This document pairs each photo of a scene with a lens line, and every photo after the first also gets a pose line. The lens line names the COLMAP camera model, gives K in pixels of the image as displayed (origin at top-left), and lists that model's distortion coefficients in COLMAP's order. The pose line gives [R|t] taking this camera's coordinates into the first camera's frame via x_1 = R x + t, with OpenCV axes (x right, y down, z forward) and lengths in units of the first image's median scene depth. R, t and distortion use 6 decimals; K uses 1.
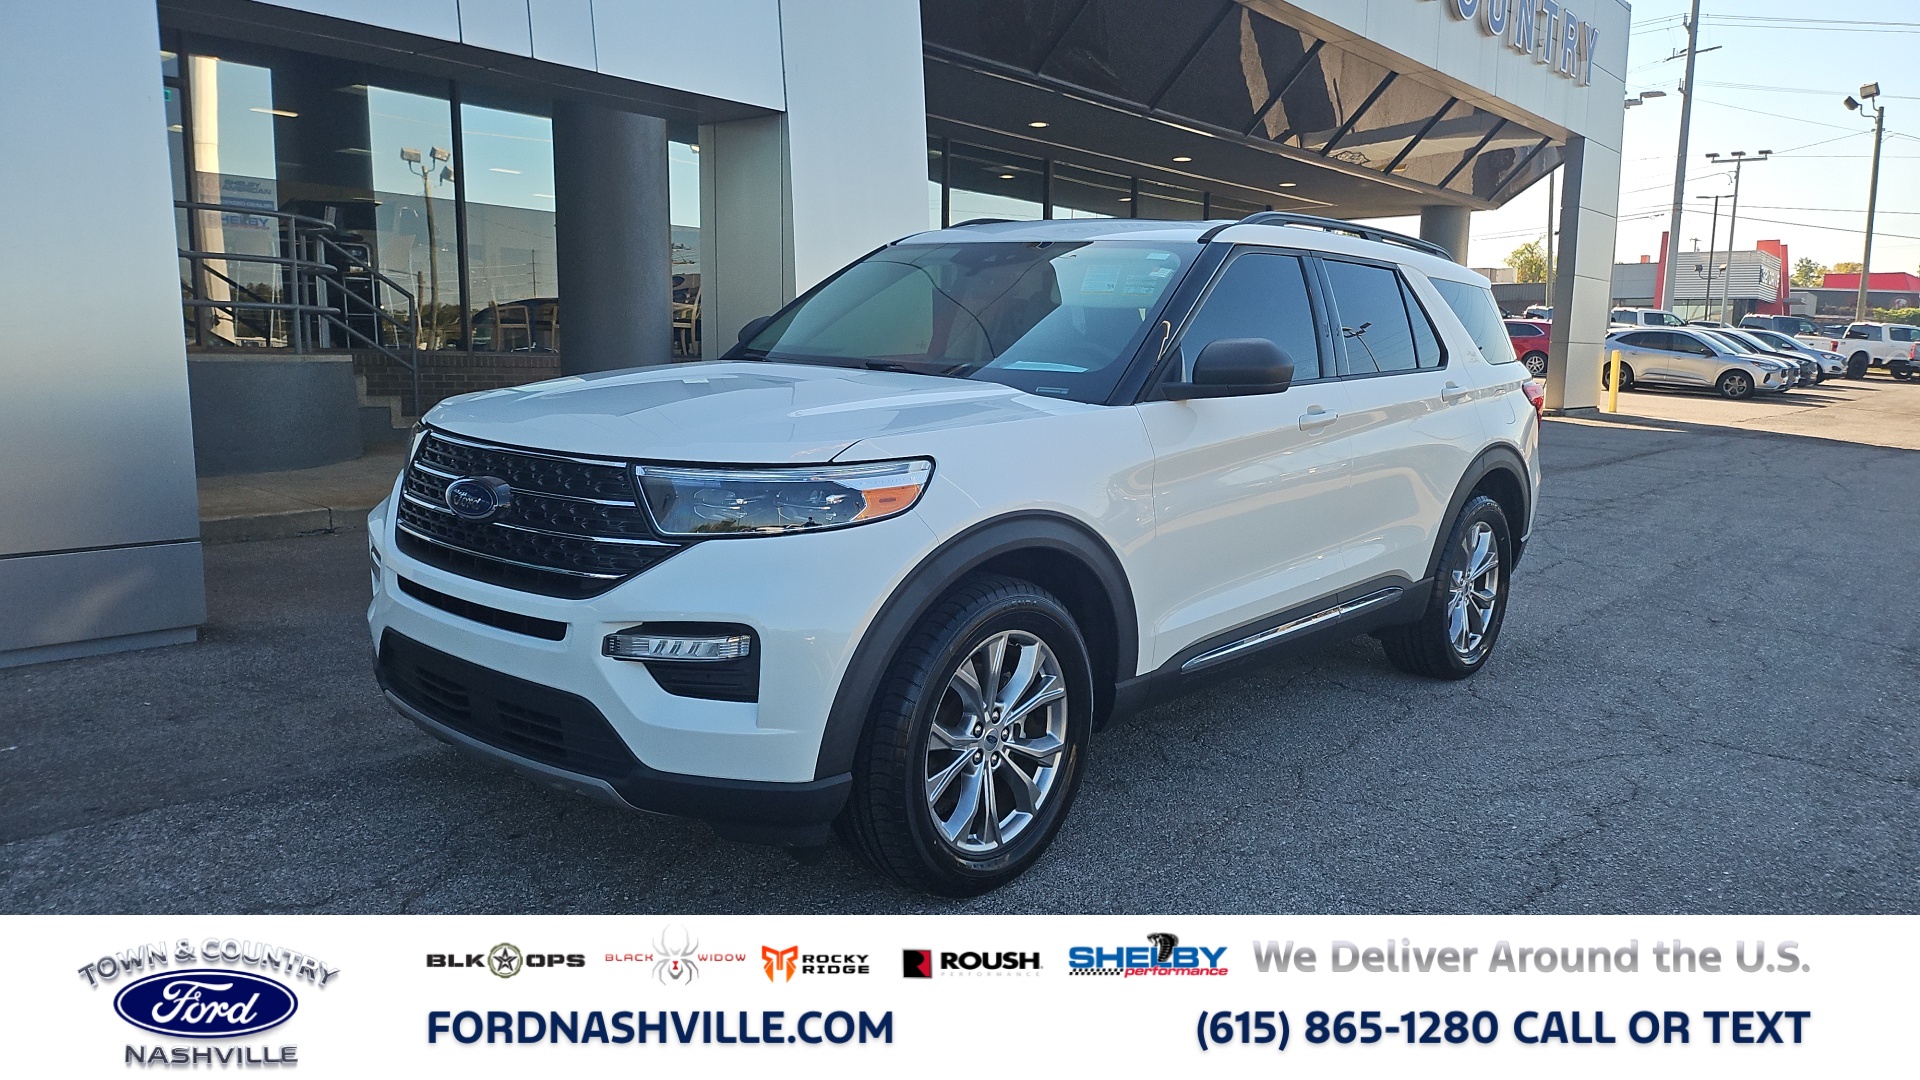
lens RADIAL K [[1338.1, 0, 960.0], [0, 1338.1, 540.0], [0, 0, 1]] dist [0.065604, -0.065039]
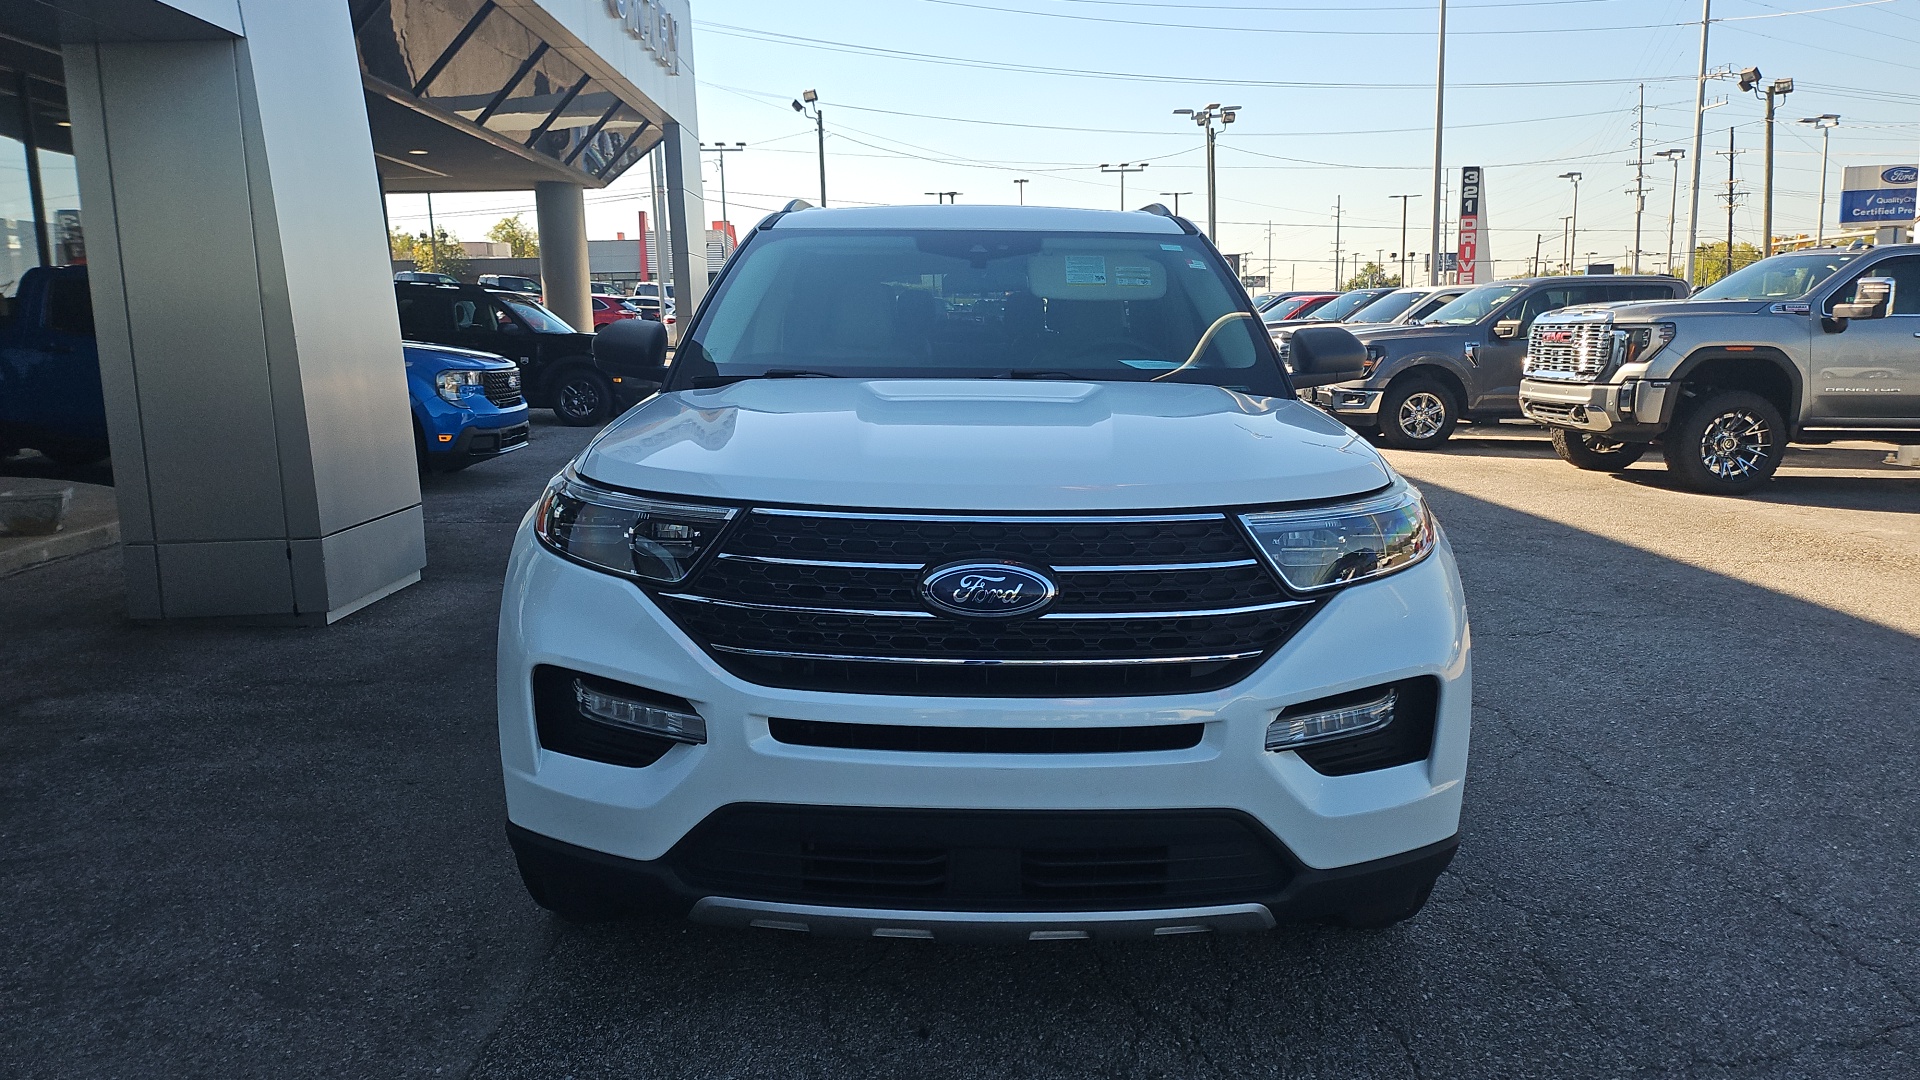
lens RADIAL K [[1343.1, 0, 947.3], [0, 1343.1, 549.8], [0, 0, 1]] dist [0.055237, -0.067442]
pose [[0.759622, -0.141901, 0.634696, -0.121267], [0.125944, 0.989529, 0.070499, -0.015444], [-0.638054, 0.026383, 0.769540, 0.065825]]
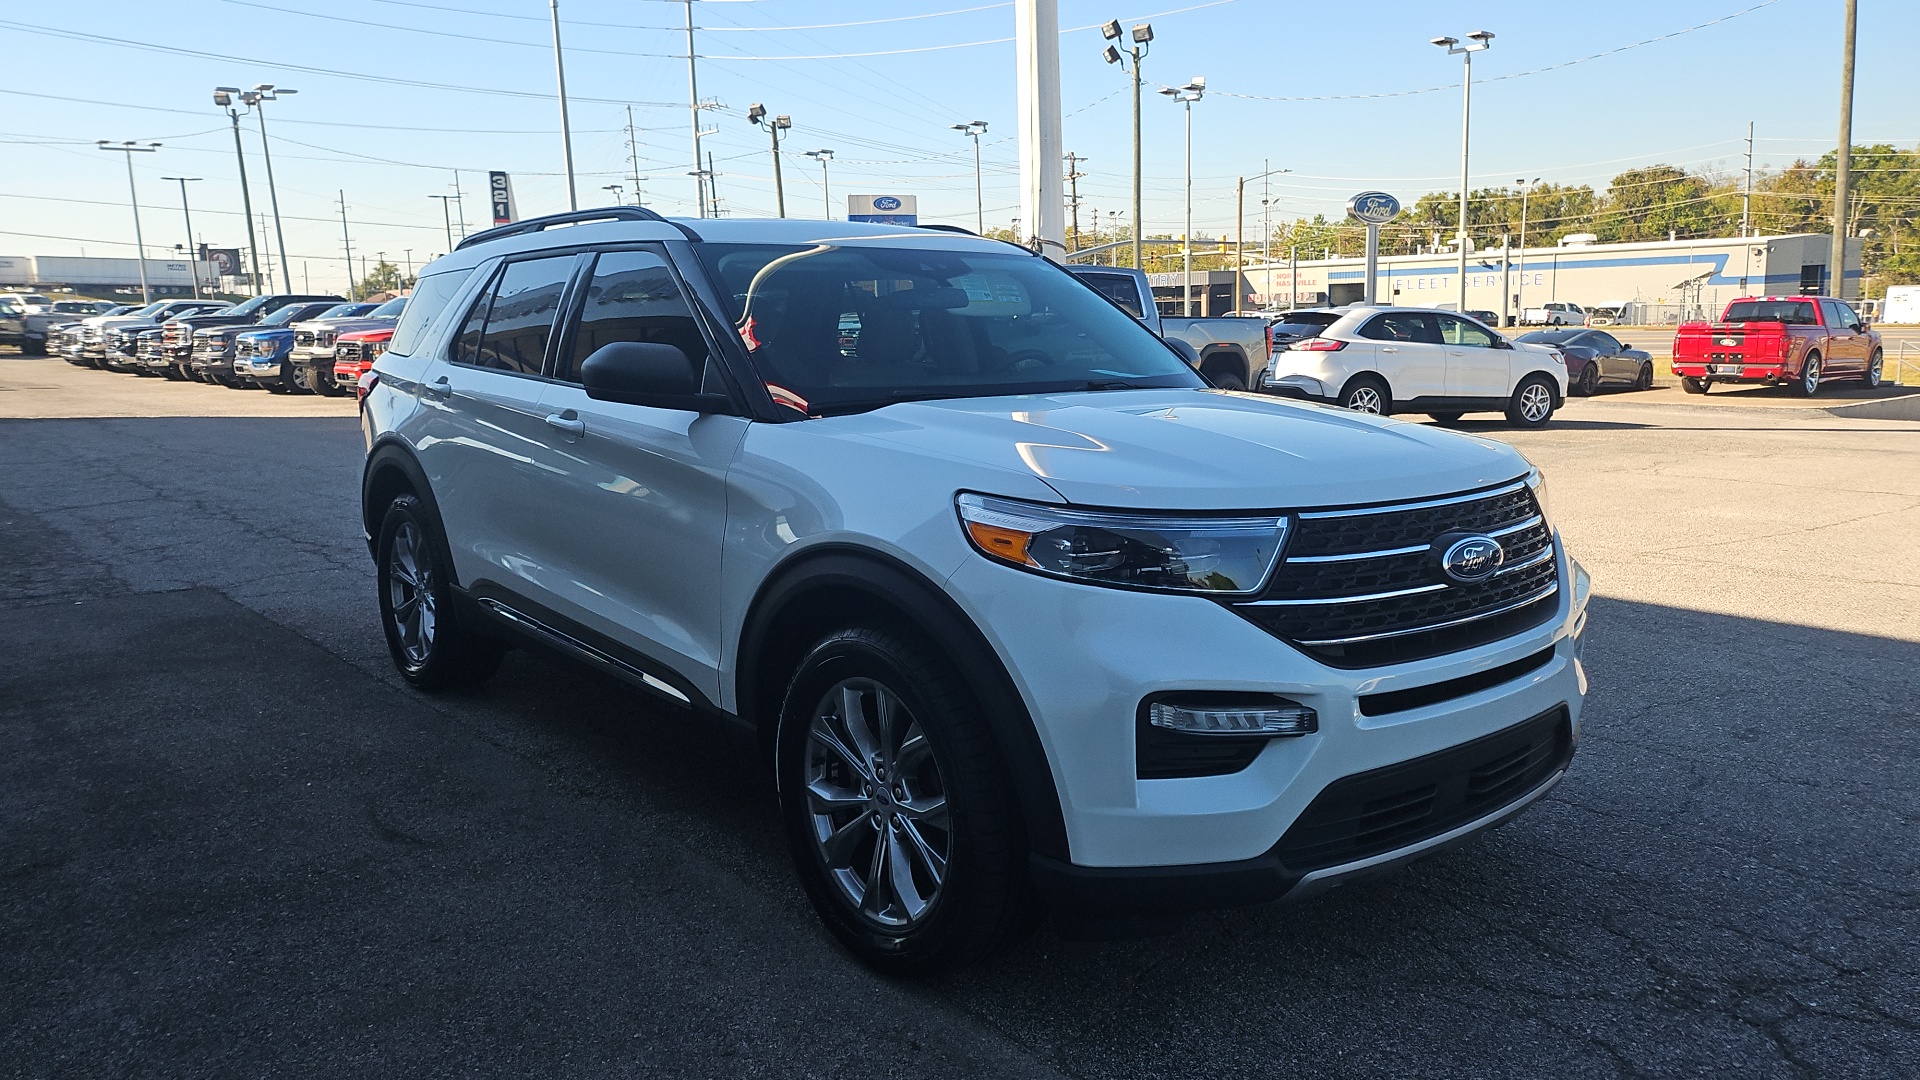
lens RADIAL K [[1338.1, 0, 960.0], [0, 1338.1, 540.0], [0, 0, 1]] dist [0.065604, -0.065039]
pose [[0.166464, -0.195806, 0.966411, -0.187063], [0.168060, 0.971379, 0.167864, -0.036804], [-0.971620, 0.134472, 0.194606, 0.169946]]
